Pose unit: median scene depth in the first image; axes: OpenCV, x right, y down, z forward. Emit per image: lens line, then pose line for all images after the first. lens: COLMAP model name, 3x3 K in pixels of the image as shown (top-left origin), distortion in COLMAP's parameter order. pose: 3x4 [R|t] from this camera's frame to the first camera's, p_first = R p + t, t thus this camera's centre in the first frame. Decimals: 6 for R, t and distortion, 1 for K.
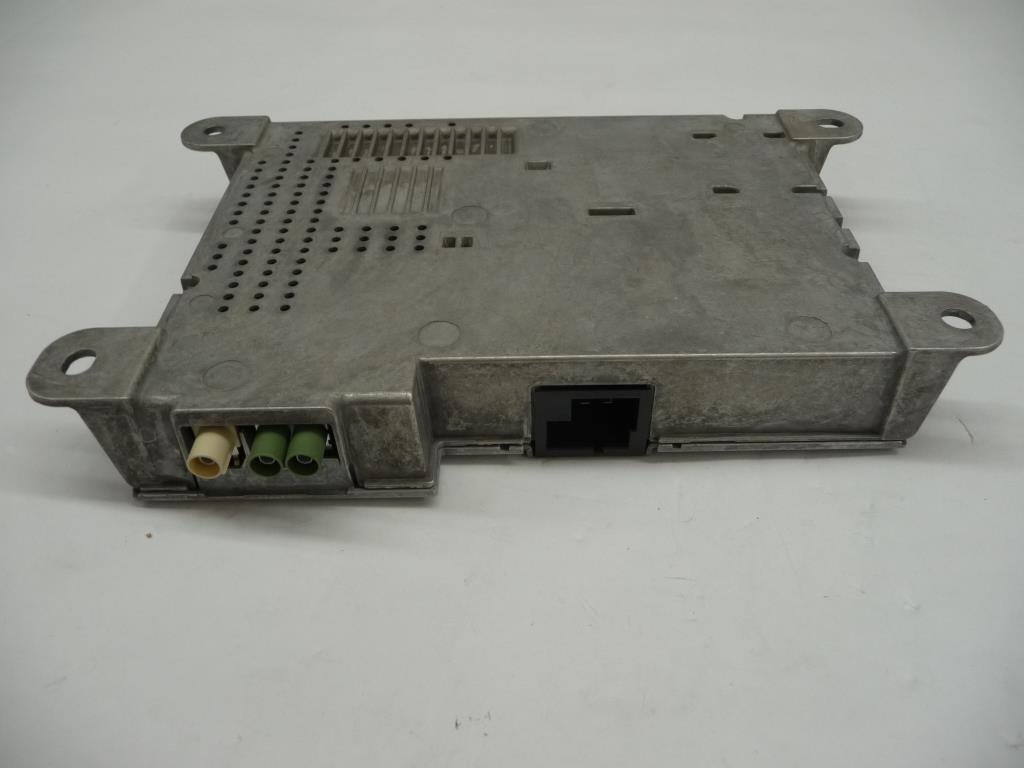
lens RADIAL K [[844.2, 0, 517.7], [0, 844.2, 385.4], [0, 0, 1]] dist [-0.055609, 0.011222]
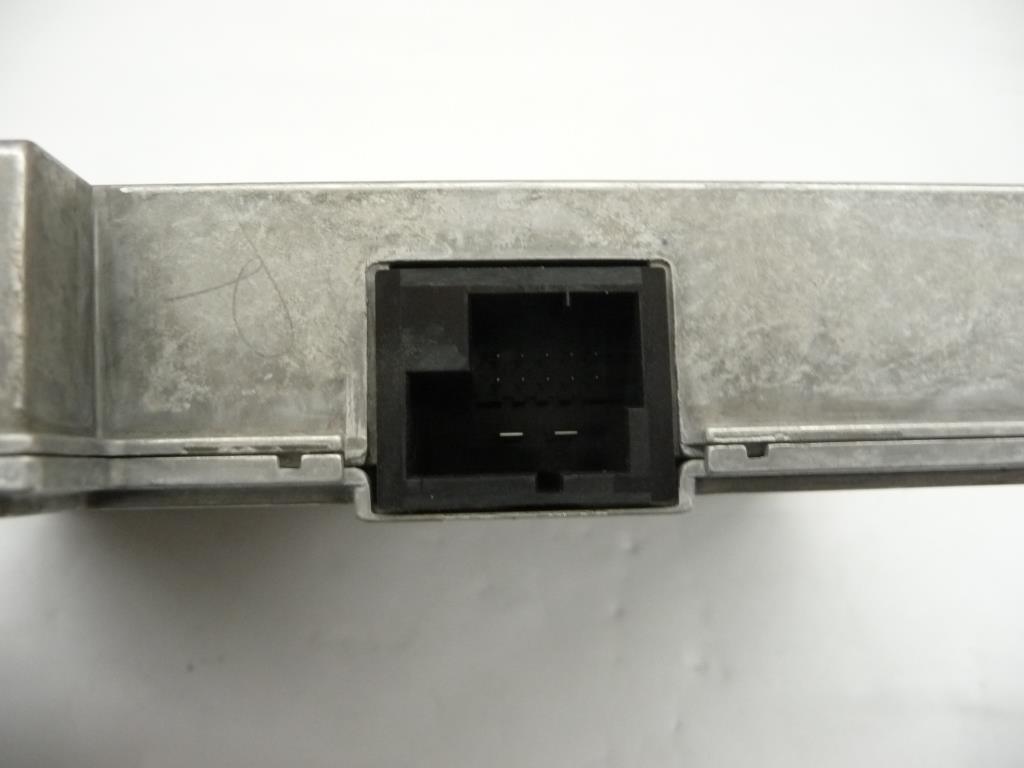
lens RADIAL K [[844.2, 0, 517.7], [0, 844.2, 385.4], [0, 0, 1]] dist [-0.055609, 0.011222]
pose [[0.998551, -0.005429, 0.053541, 0.060867], [0.043158, 0.675126, -0.736439, 0.311783], [-0.032149, 0.737683, 0.674382, 0.704893]]
